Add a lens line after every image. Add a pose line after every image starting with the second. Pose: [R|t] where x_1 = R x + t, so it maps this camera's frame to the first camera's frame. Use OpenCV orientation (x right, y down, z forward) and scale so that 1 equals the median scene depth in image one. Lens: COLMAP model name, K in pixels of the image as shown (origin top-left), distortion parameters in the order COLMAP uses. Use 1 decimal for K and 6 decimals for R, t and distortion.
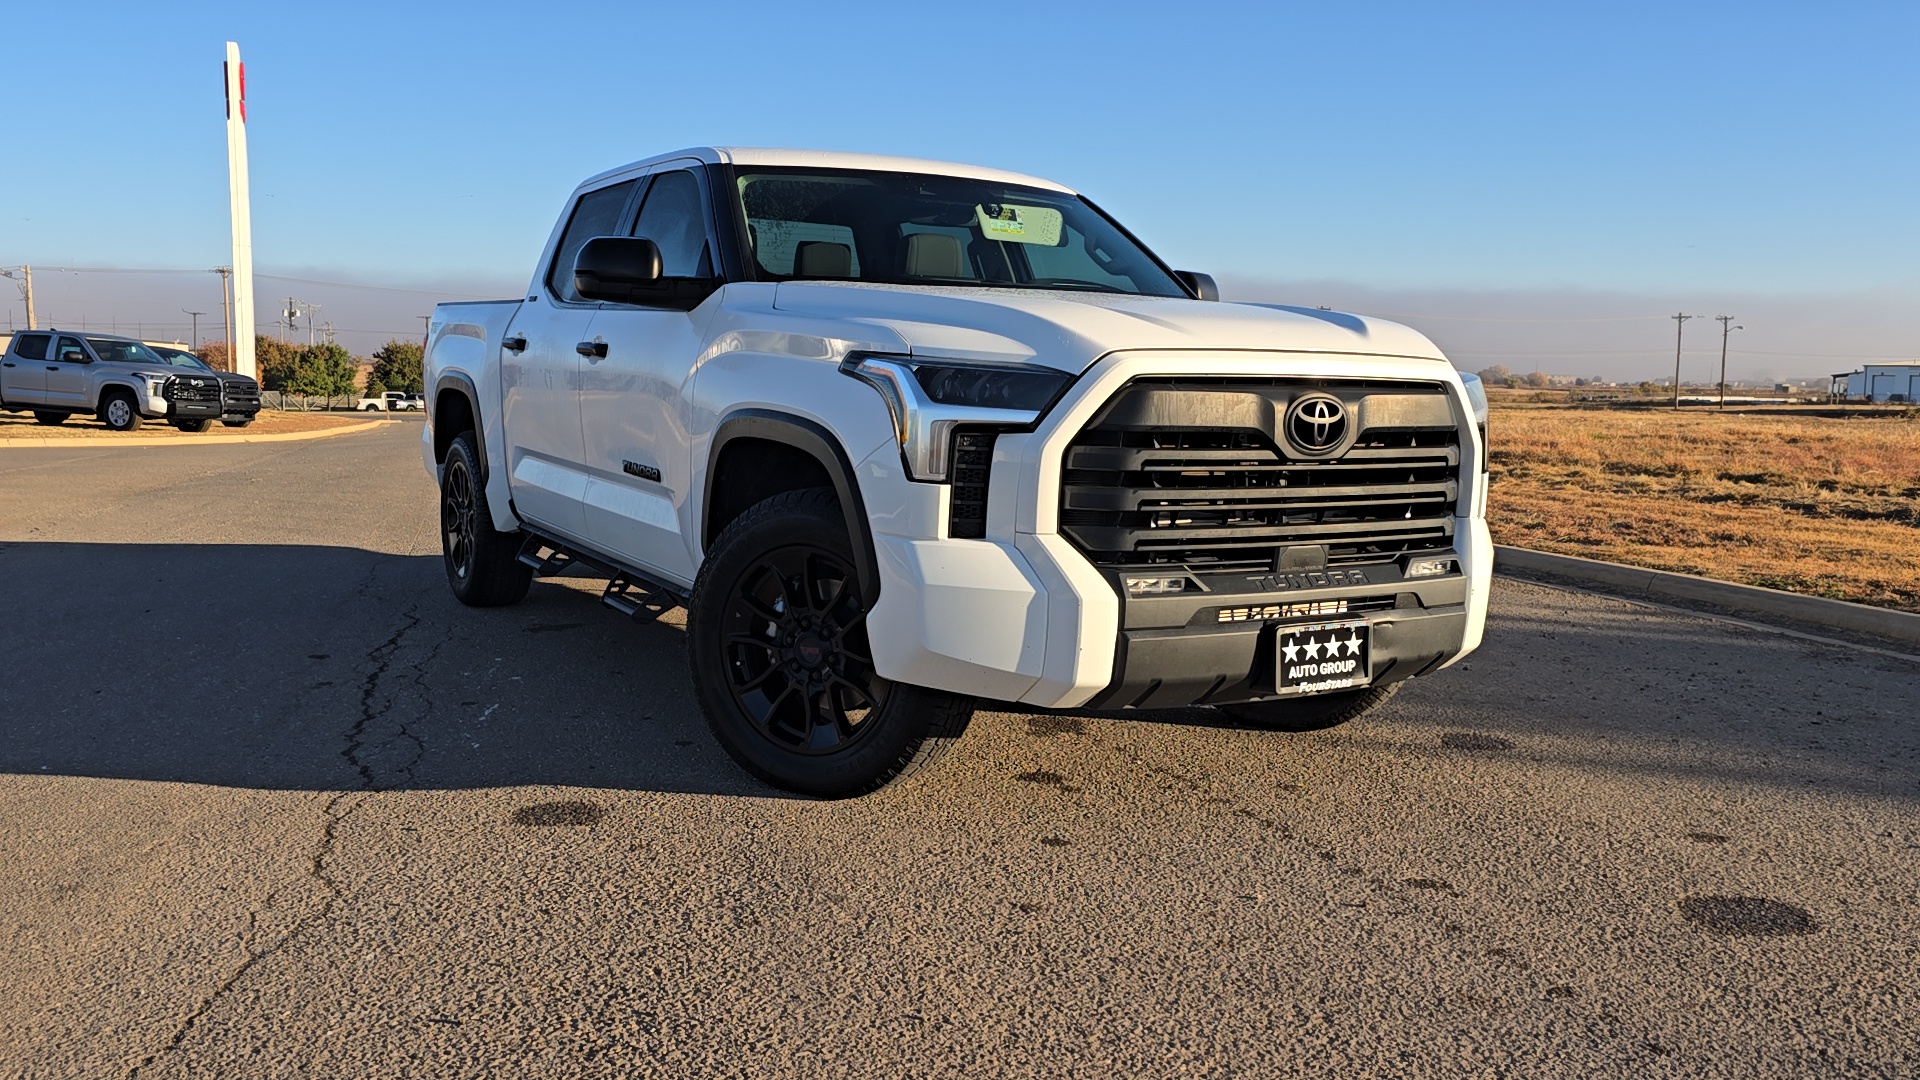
lens RADIAL K [[1611.3, 0, 970.5], [0, 1611.3, 546.0], [0, 0, 1]] dist [-0.018376, 0.005054]
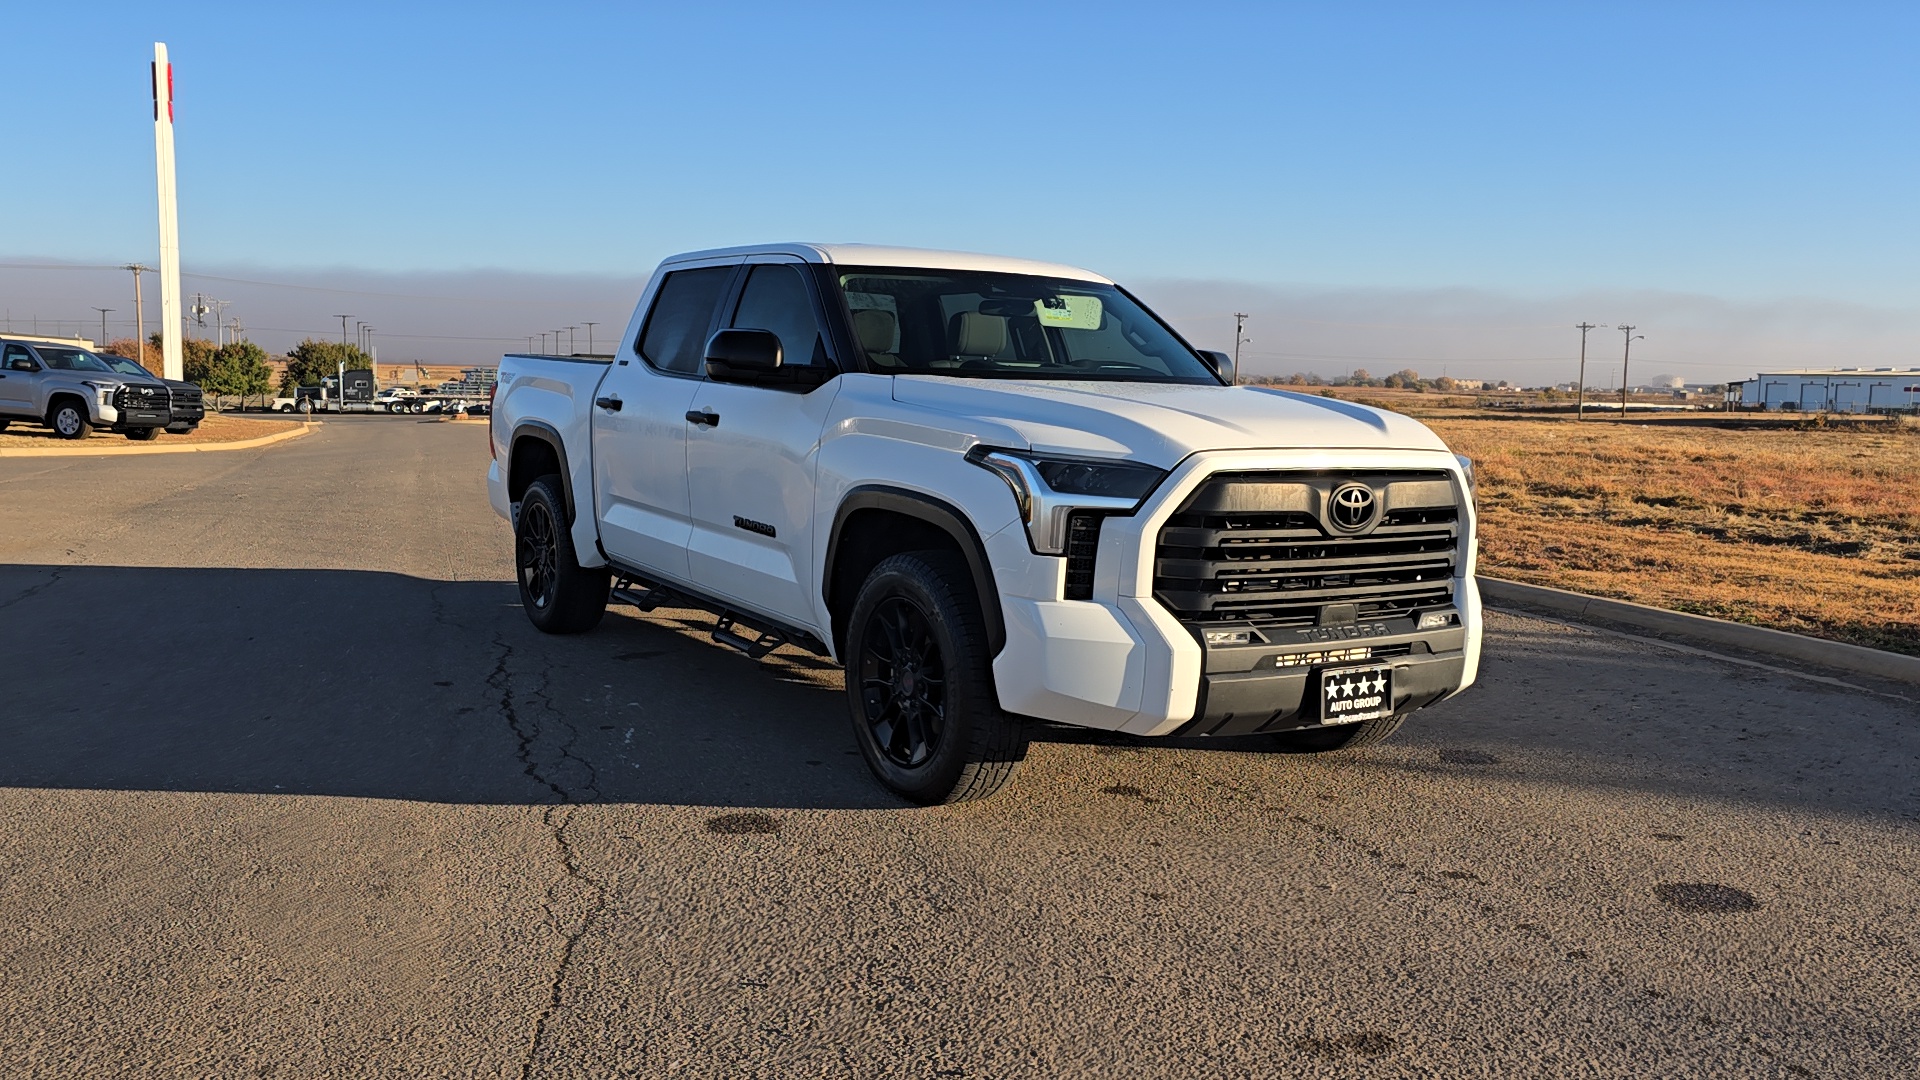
lens RADIAL K [[1587.3, 0, 969.5], [0, 1587.3, 539.1], [0, 0, 1]] dist [0.005503, -0.005740]
pose [[0.998883, 0.002996, 0.047156, -0.134927], [-0.002863, 0.999992, -0.002888, -0.045465], [-0.047165, 0.002750, 0.998883, -0.208236]]
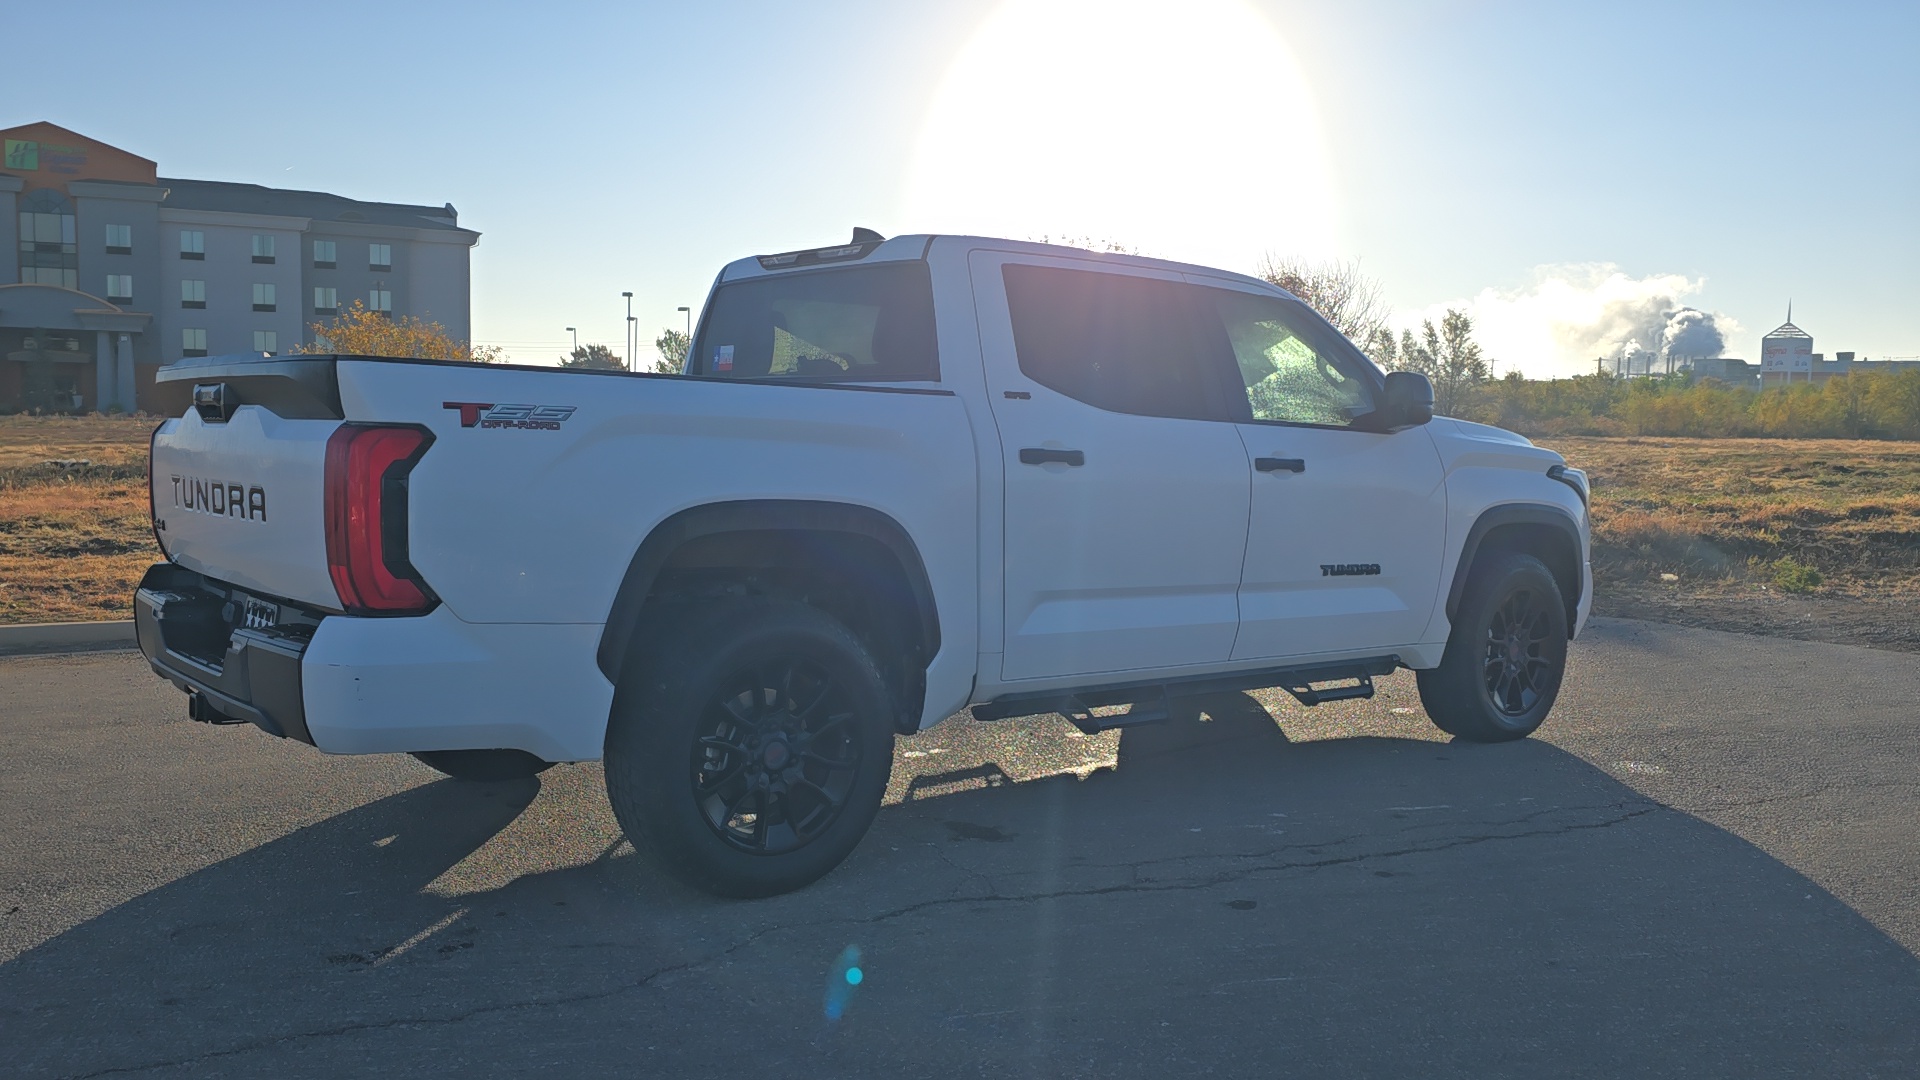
lens RADIAL K [[1587.3, 0, 969.5], [0, 1587.3, 539.1], [0, 0, 1]] dist [0.005503, -0.005740]
pose [[-0.169568, -0.094511, 0.980976, -1.666023], [0.082626, 0.990523, 0.109713, -0.282366], [-0.982049, 0.099658, -0.160152, 1.901745]]
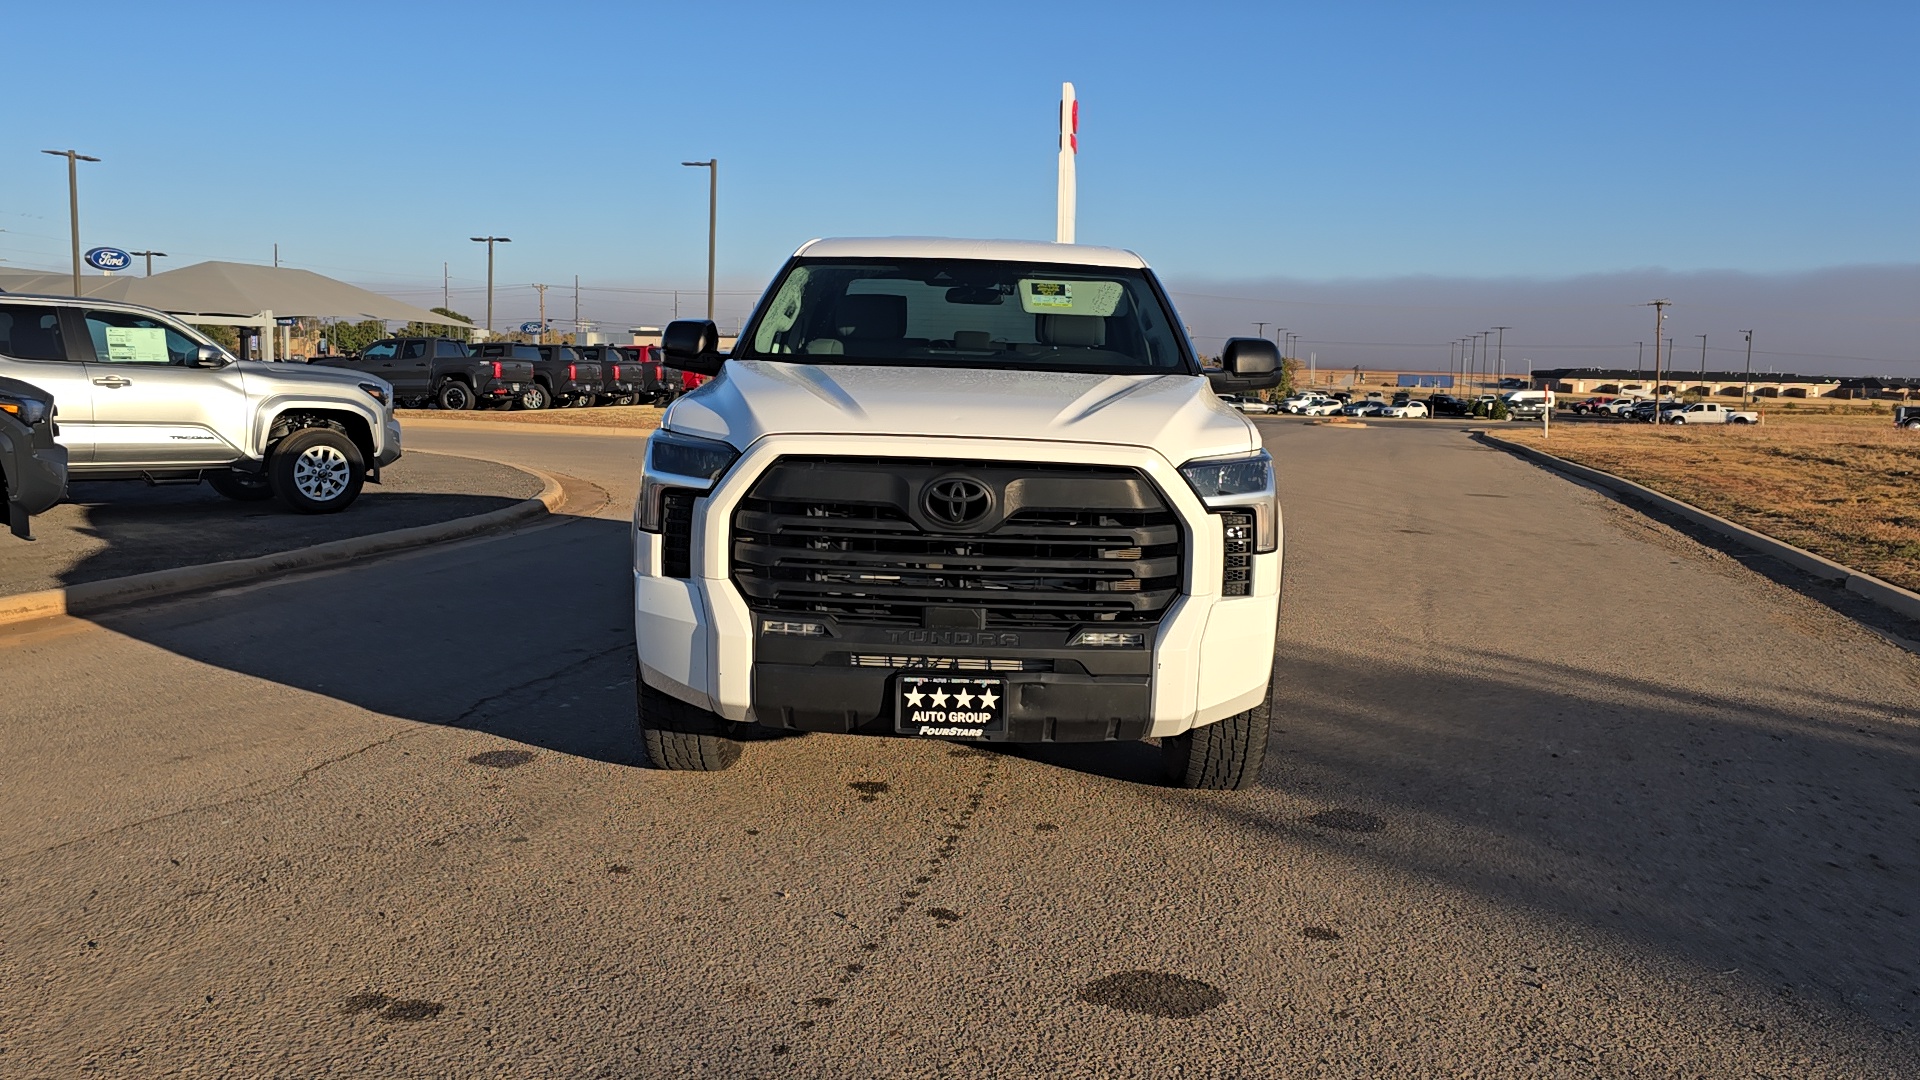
lens RADIAL K [[1602.7, 0, 986.7], [0, 1602.7, 524.9], [0, 0, 1]] dist [-0.010116, 0.005804]
pose [[0.870180, 0.063849, -0.488579, 0.765593], [-0.071181, 0.997457, 0.003575, -0.063120], [0.487565, 0.031667, 0.872512, 0.020595]]
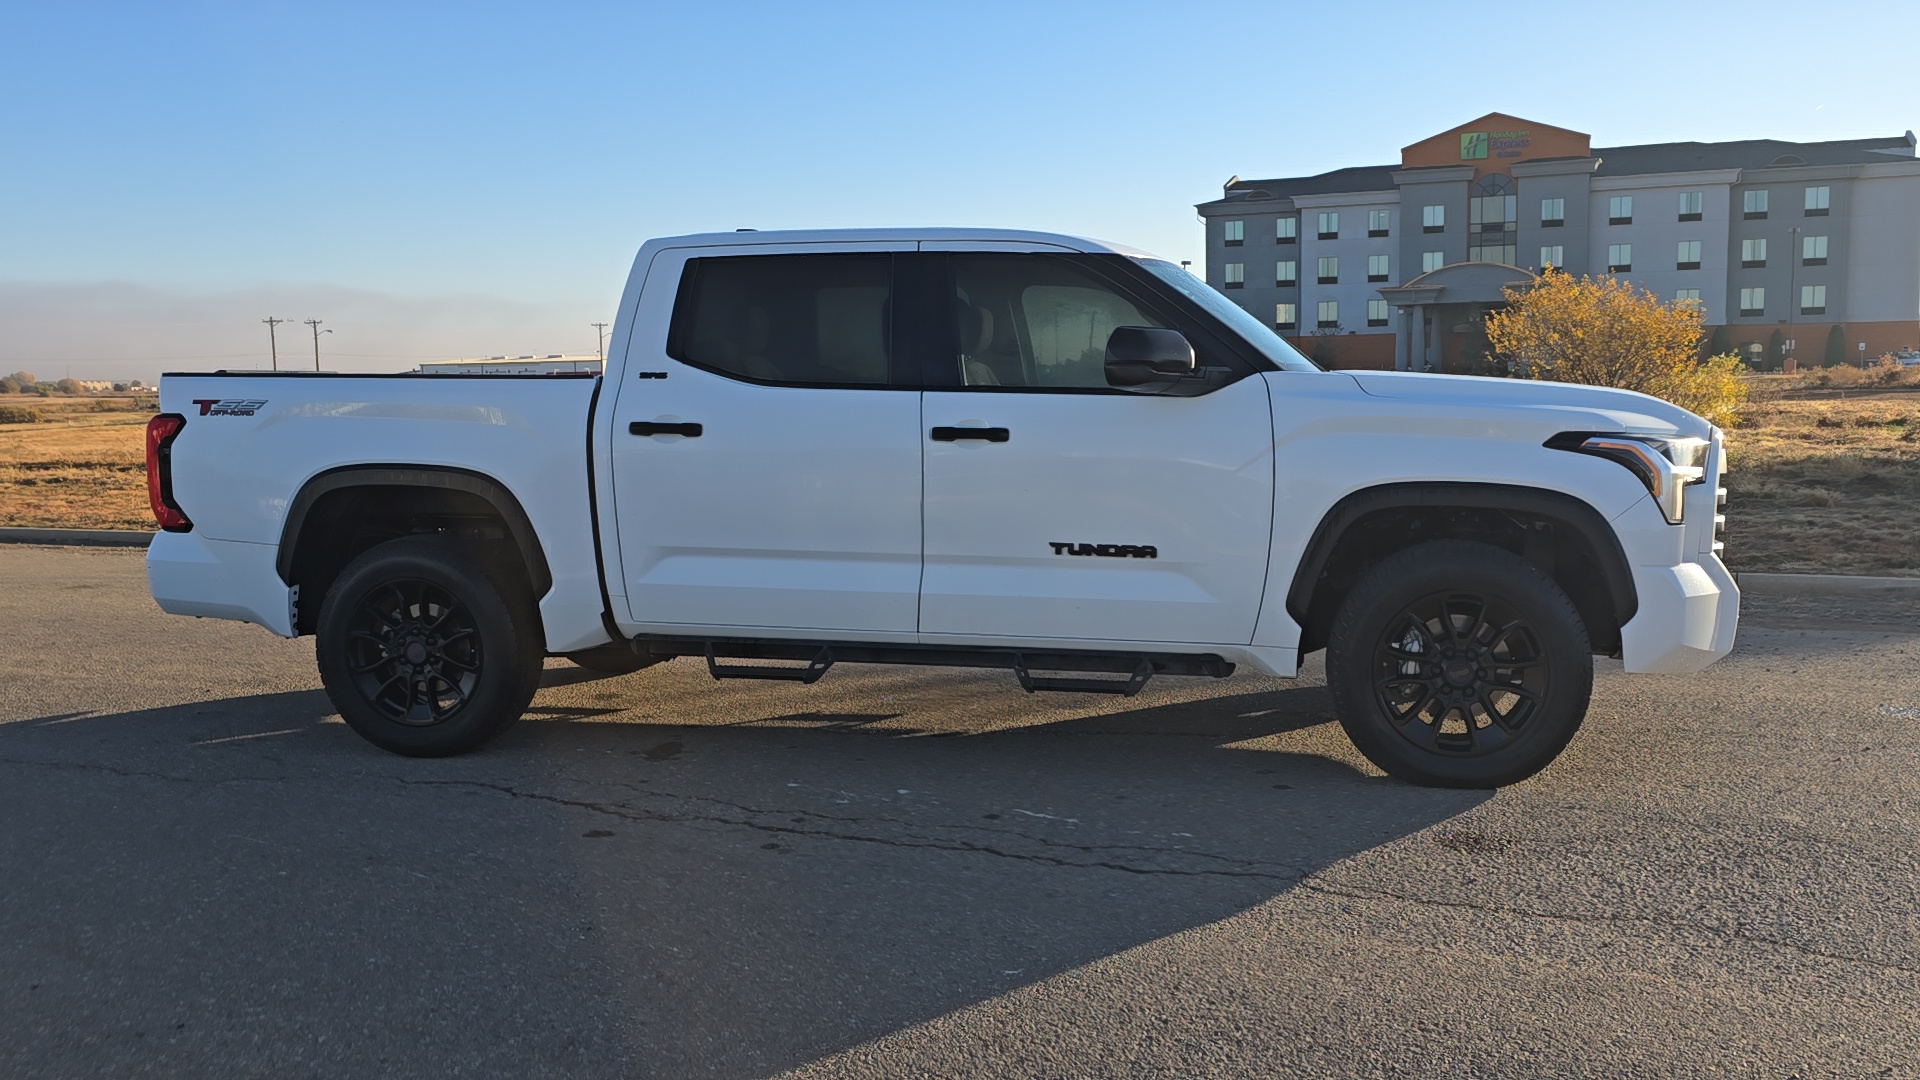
lens RADIAL K [[1587.3, 0, 969.5], [0, 1587.3, 539.1], [0, 0, 1]] dist [0.005503, -0.005740]
pose [[0.650732, -0.105584, 0.751931, -1.351290], [0.108171, 0.993075, 0.045832, -0.144334], [-0.751563, 0.051513, 0.657647, 0.521310]]
